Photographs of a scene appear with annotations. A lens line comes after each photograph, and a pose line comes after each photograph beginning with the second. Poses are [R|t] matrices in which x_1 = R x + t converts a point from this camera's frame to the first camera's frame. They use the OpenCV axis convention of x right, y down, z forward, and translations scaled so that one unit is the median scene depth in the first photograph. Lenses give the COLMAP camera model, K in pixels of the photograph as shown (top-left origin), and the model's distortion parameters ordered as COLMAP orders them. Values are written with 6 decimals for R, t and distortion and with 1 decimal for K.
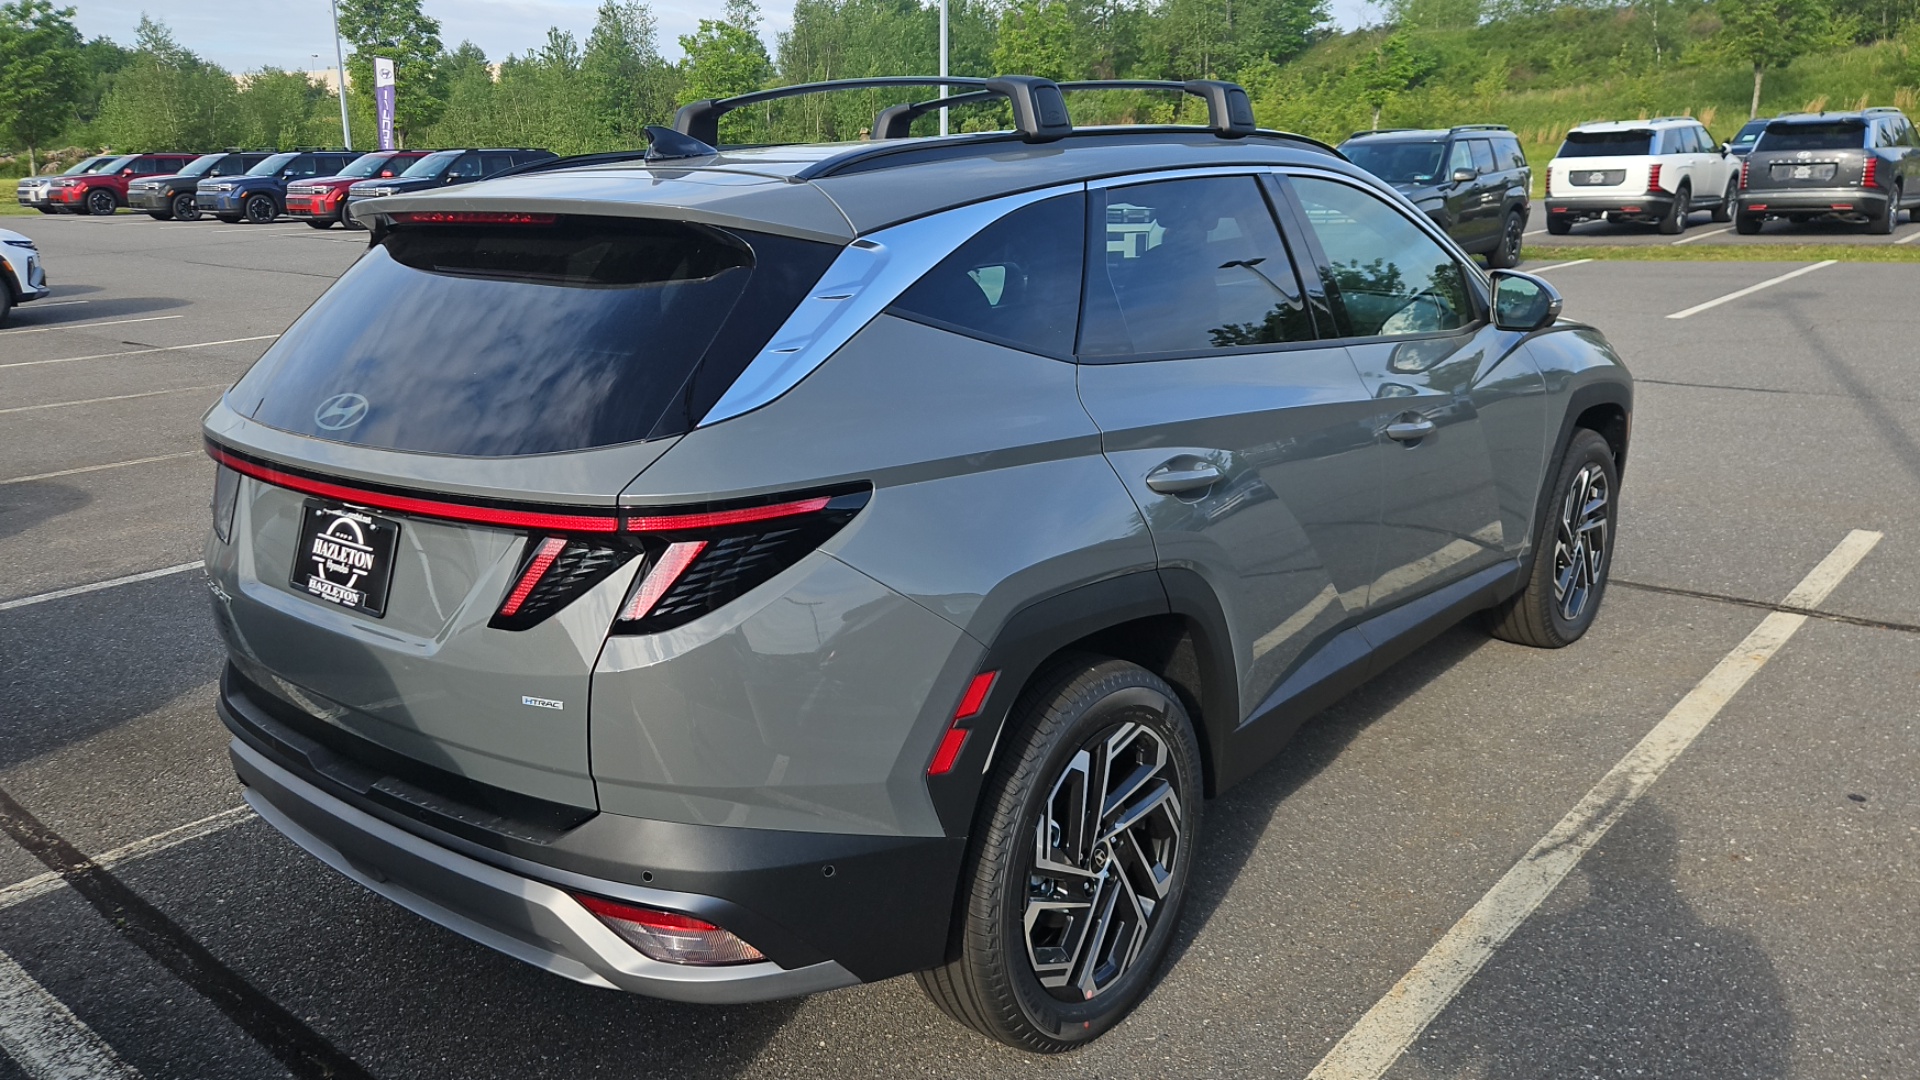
lens RADIAL K [[1474.7, 0, 930.1], [0, 1474.7, 533.6], [0, 0, 1]] dist [0.111764, -0.121558]
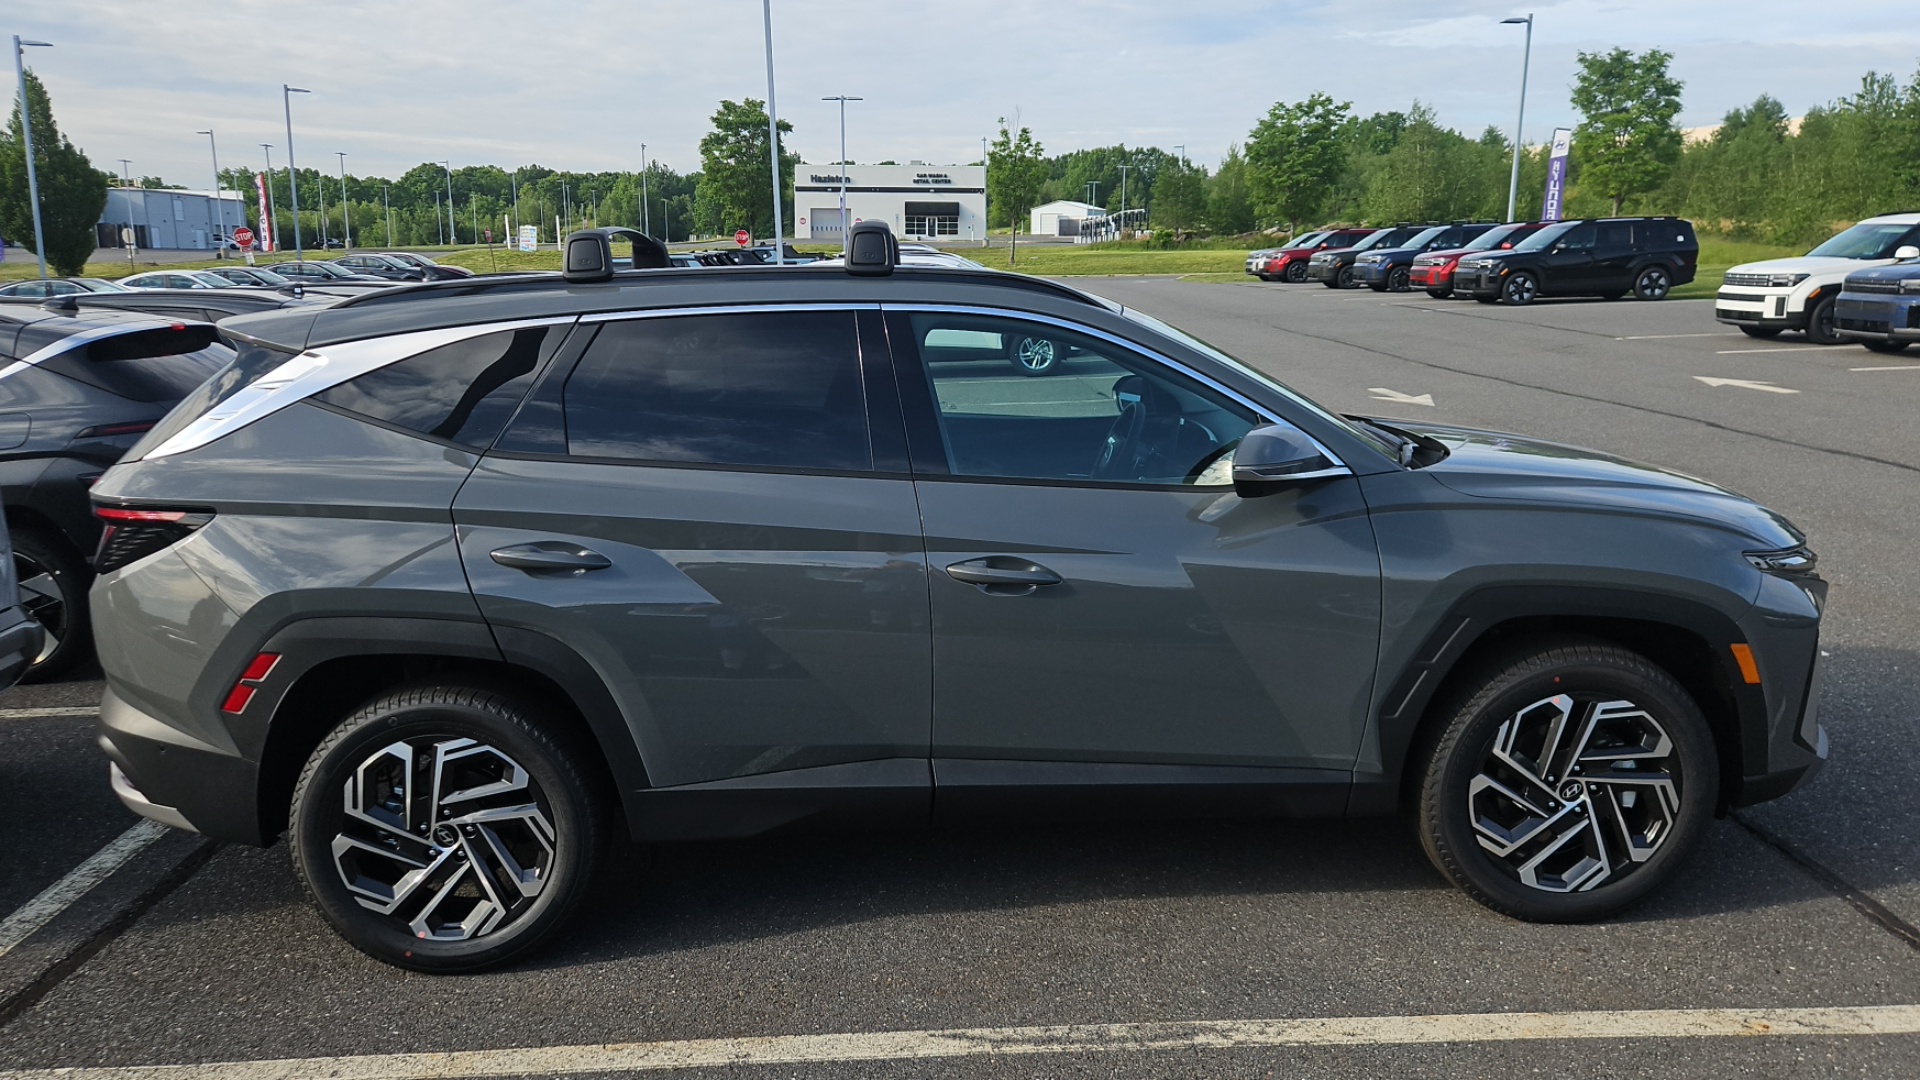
lens RADIAL K [[1474.7, 0, 930.1], [0, 1474.7, 533.6], [0, 0, 1]] dist [0.111764, -0.121558]
pose [[0.649932, 0.146893, -0.745661, 0.157172], [-0.174699, 0.983746, 0.041525, -0.019935], [0.739641, 0.103278, 0.665030, 0.050338]]
